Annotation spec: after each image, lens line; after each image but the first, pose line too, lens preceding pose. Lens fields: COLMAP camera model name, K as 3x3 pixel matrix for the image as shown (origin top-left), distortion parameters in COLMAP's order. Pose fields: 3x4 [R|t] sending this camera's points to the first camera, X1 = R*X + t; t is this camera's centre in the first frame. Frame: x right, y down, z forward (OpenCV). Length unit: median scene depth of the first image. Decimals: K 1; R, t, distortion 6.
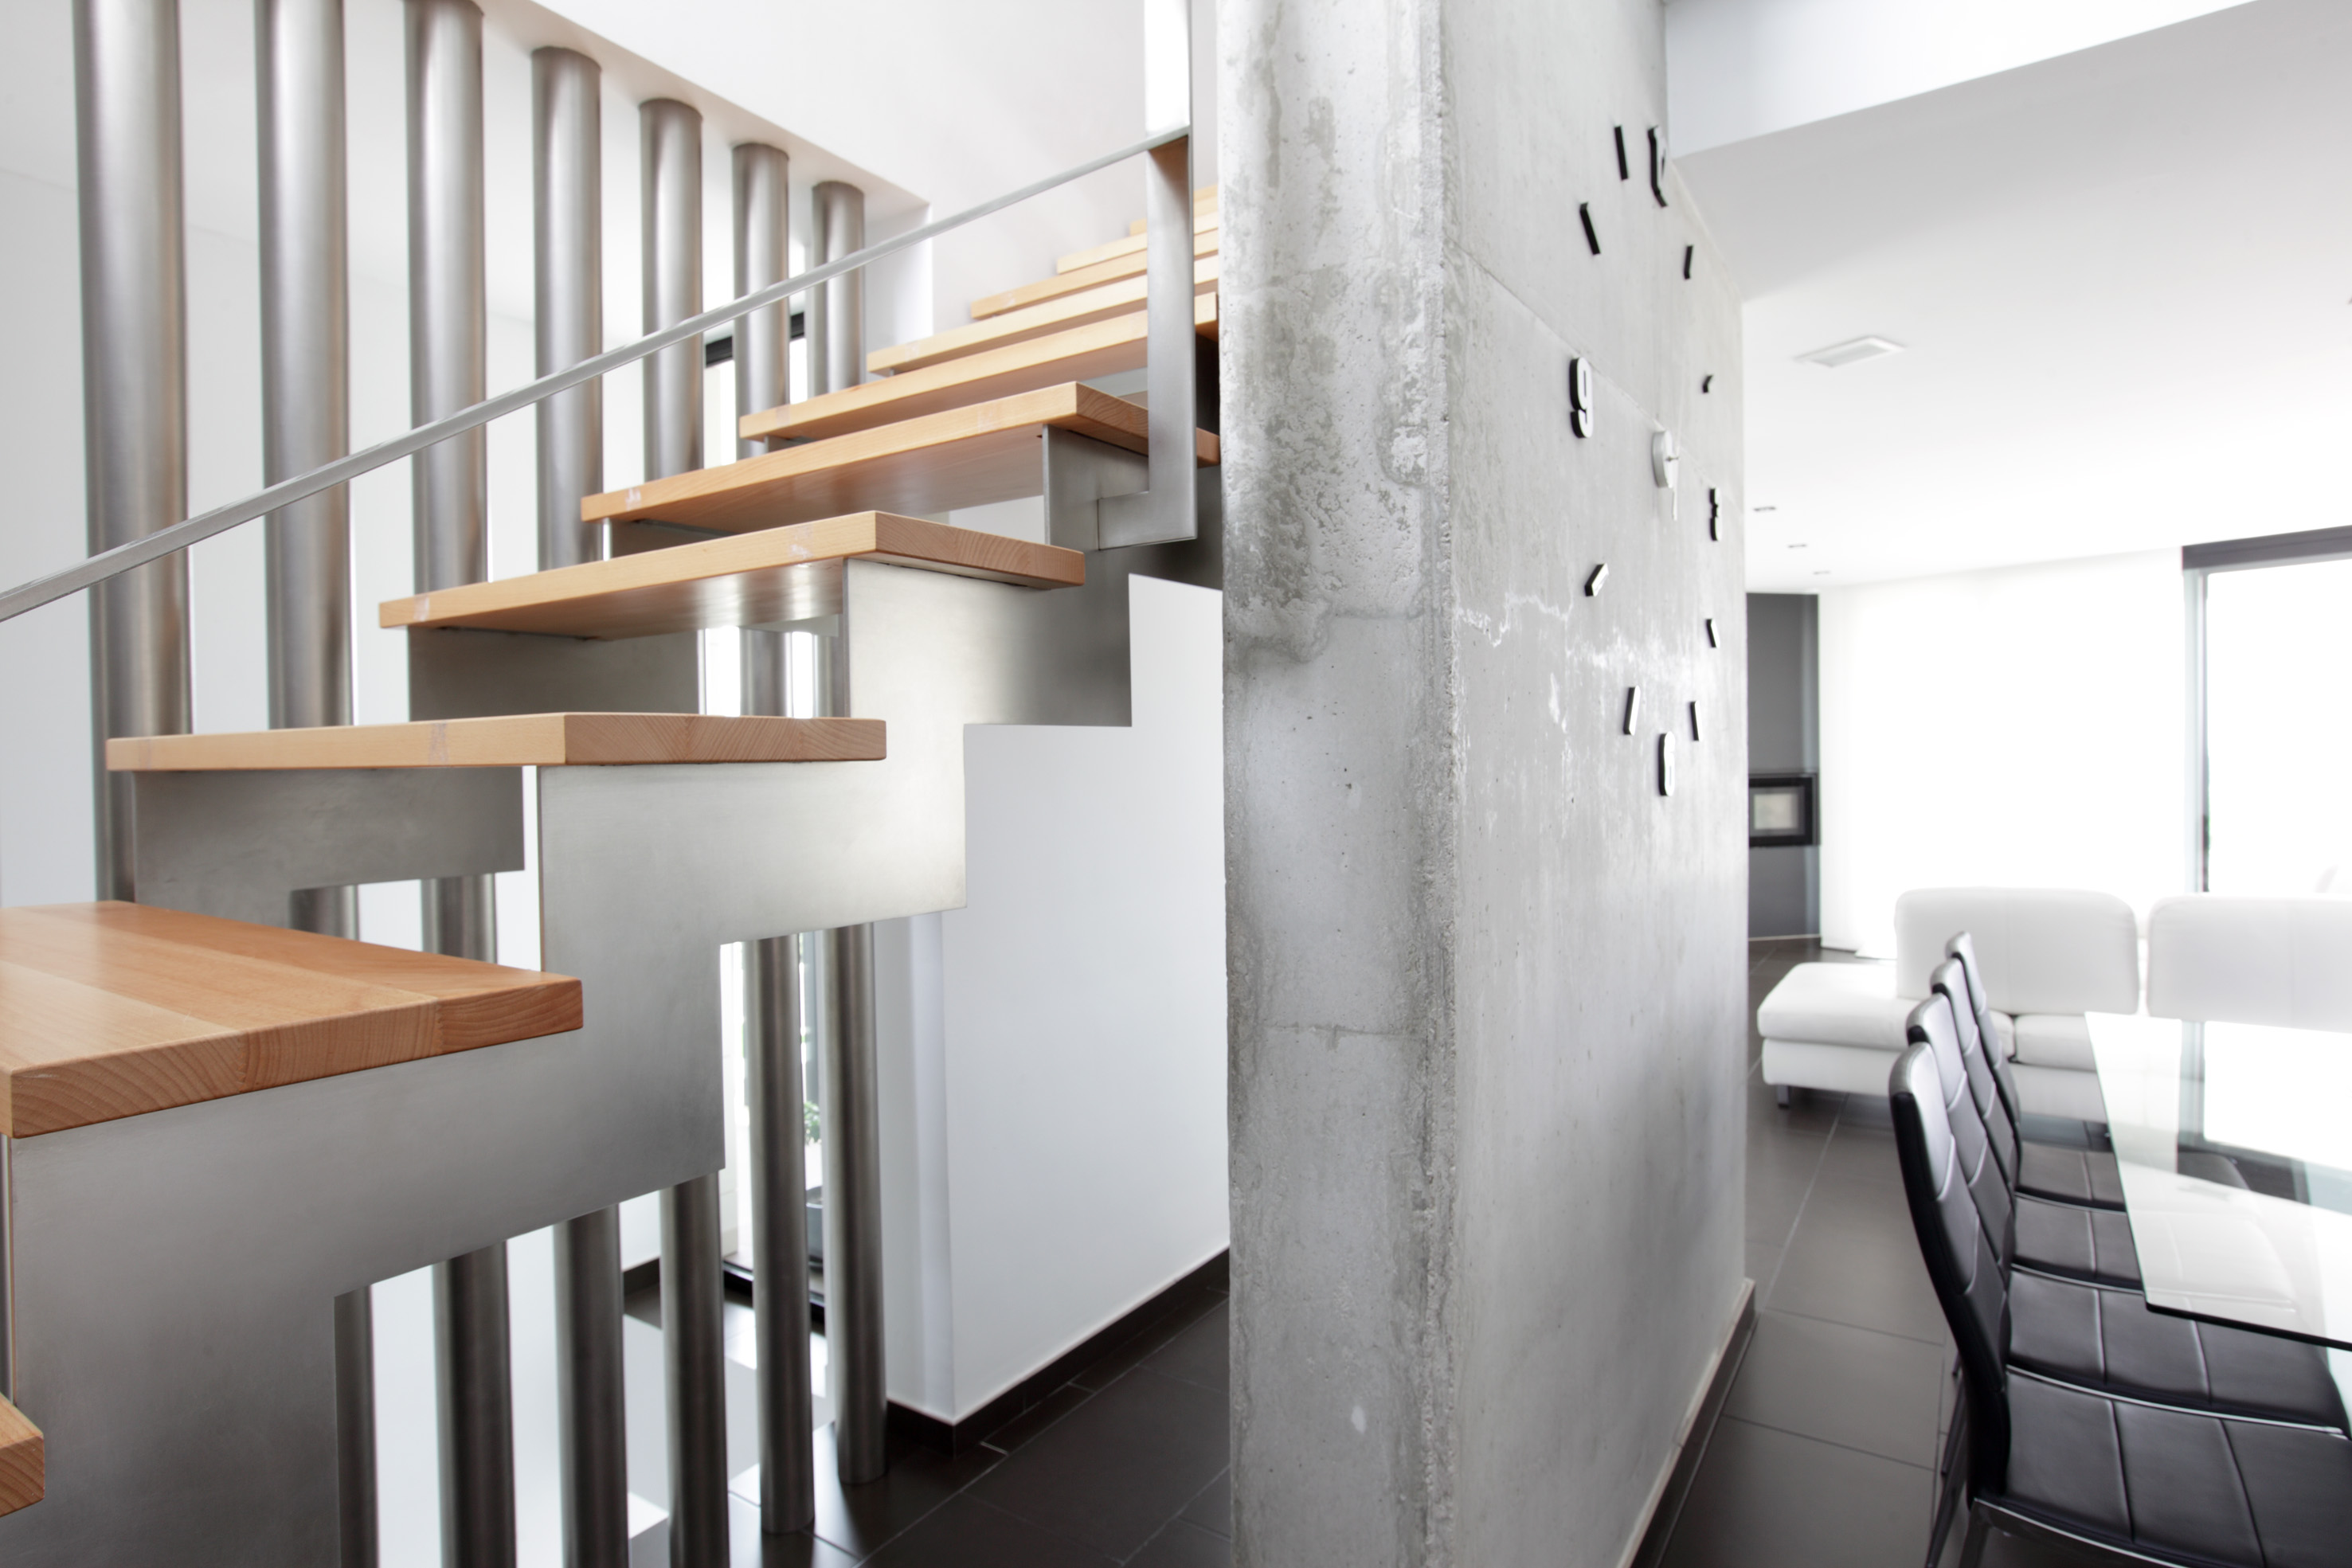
lens RADIAL K [[1189.9, 0, 1236.6], [0, 1189.9, 786.7], [0, 0, 1]] dist [-0.034698, 0.017949]
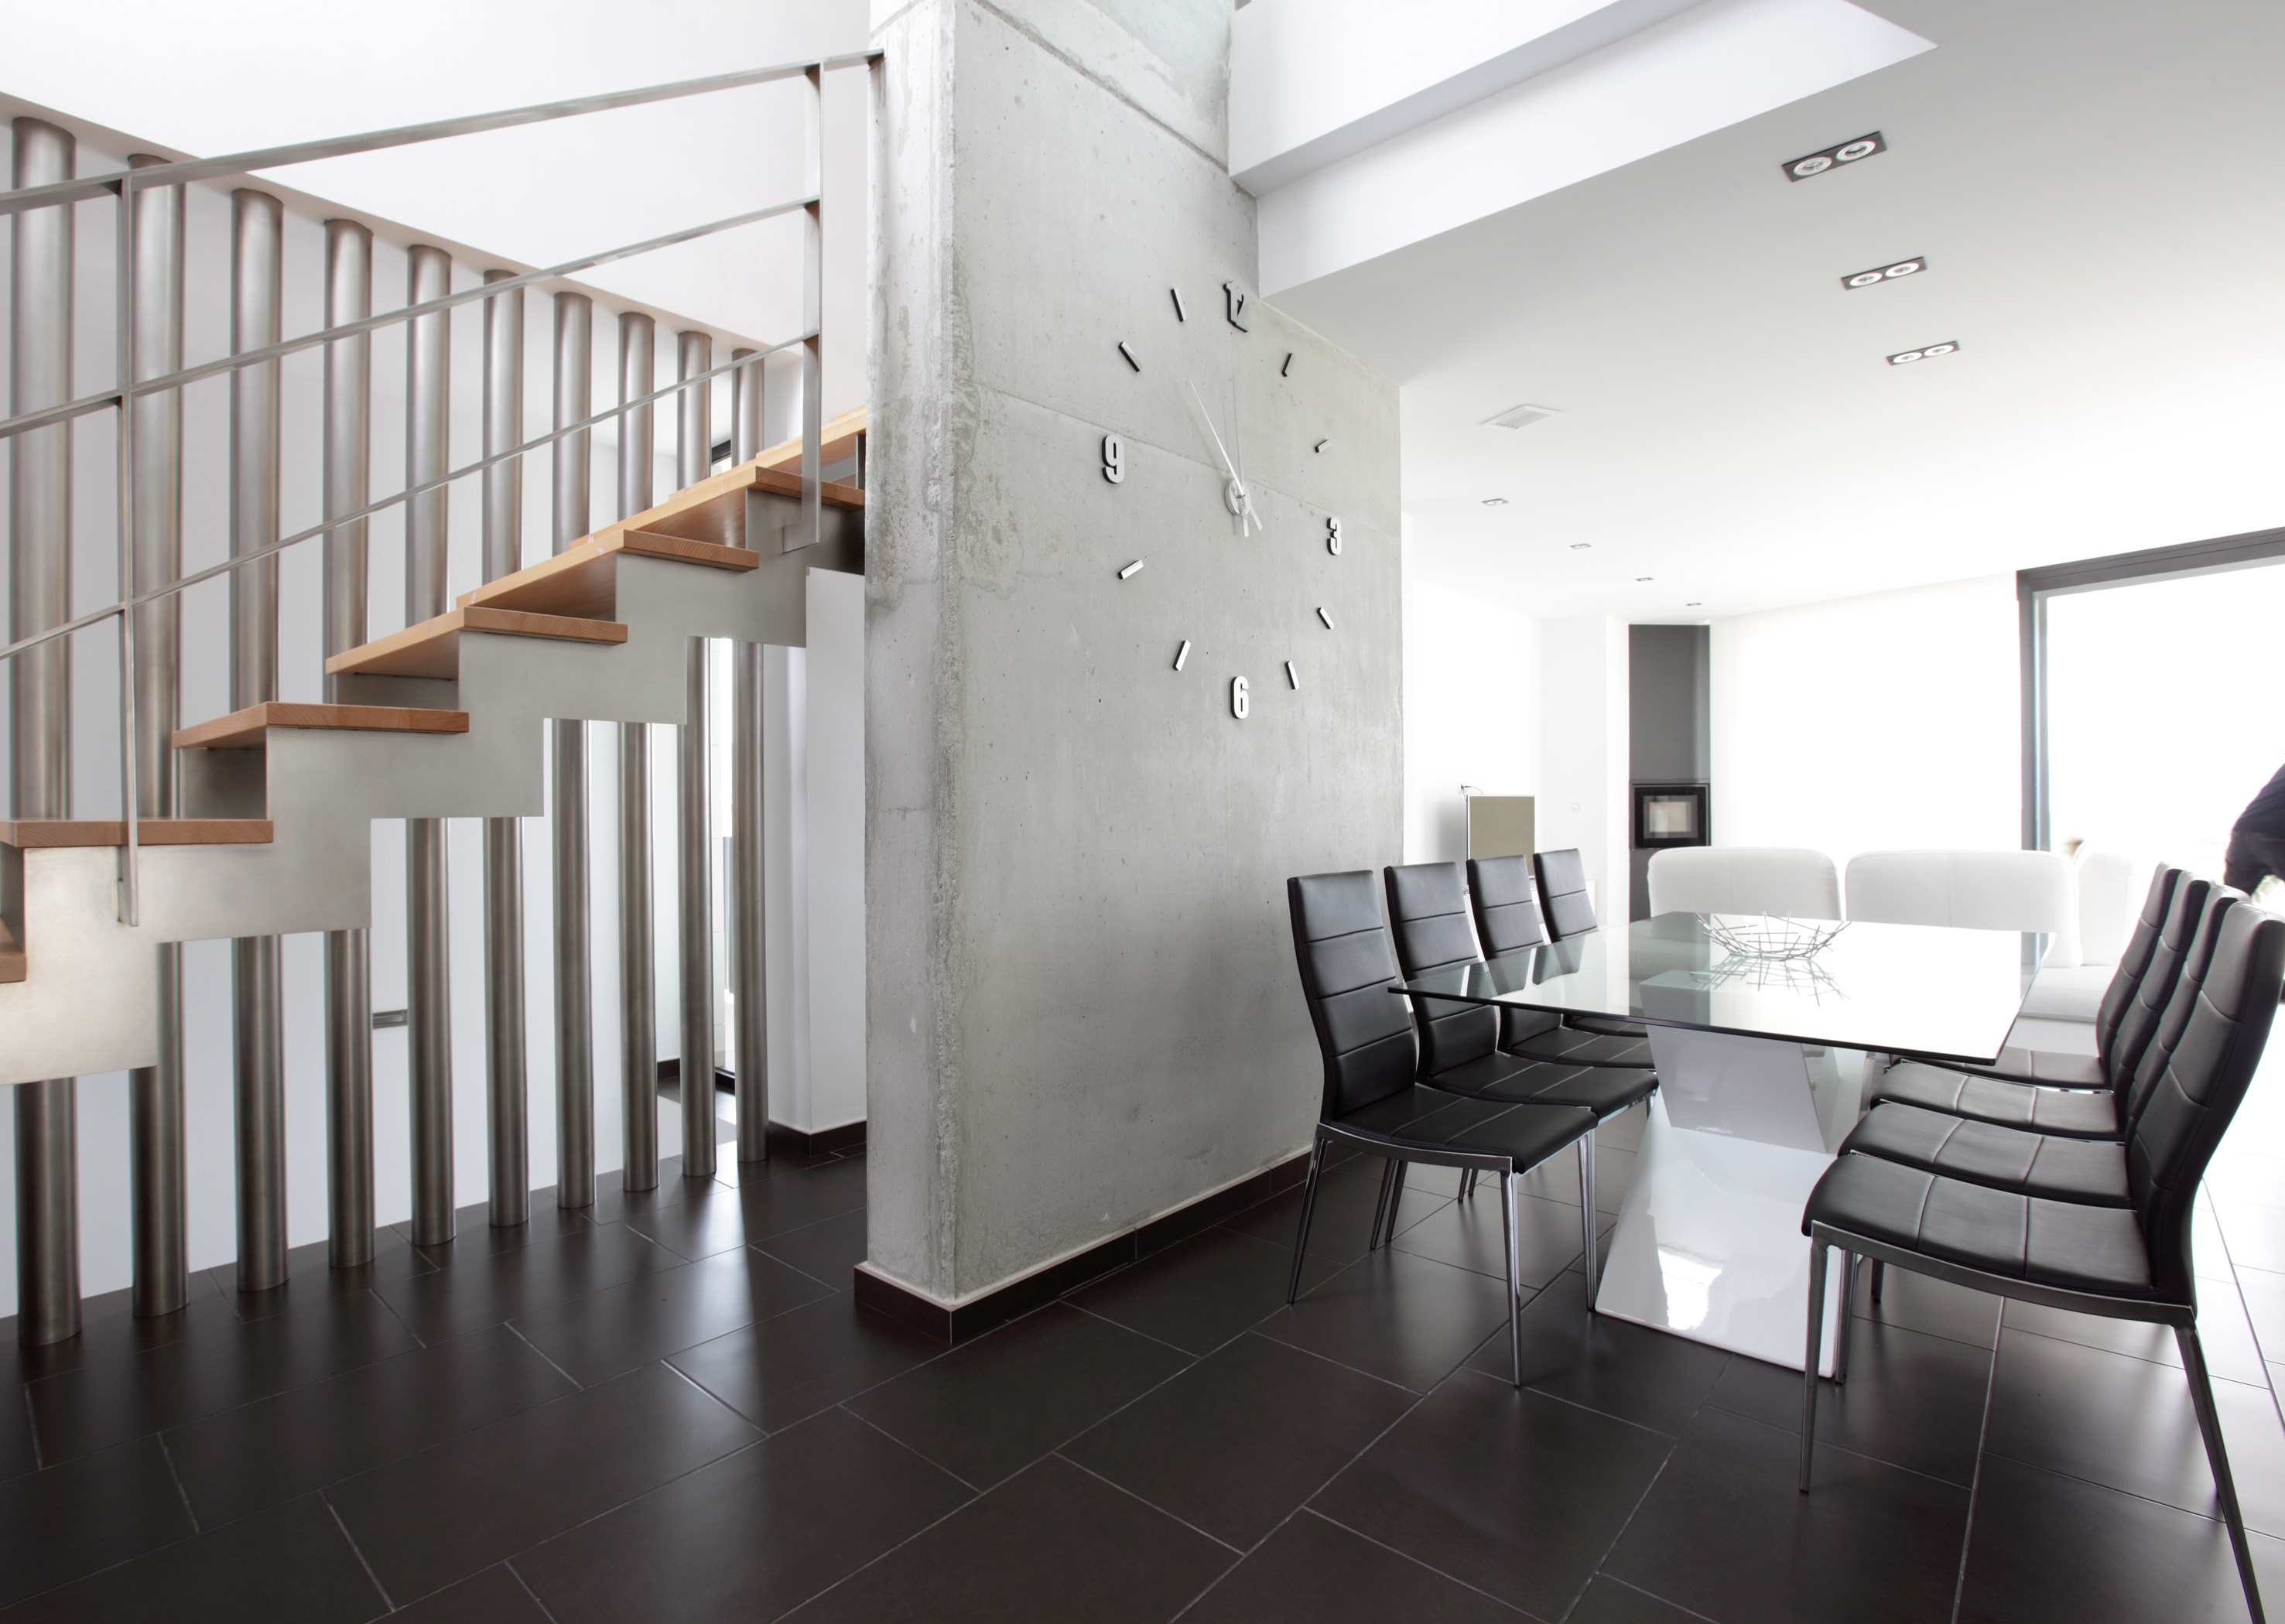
lens RADIAL K [[1089.5, 0, 1142.5], [0, 1089.5, 812.0], [0, 0, 1]] dist [-0.029135, 0.000519]
pose [[0.987014, 0.007385, -0.160462, 0.717265], [-0.010580, 0.999762, -0.019068, 0.237633], [0.160283, 0.020518, 0.986858, -0.596639]]
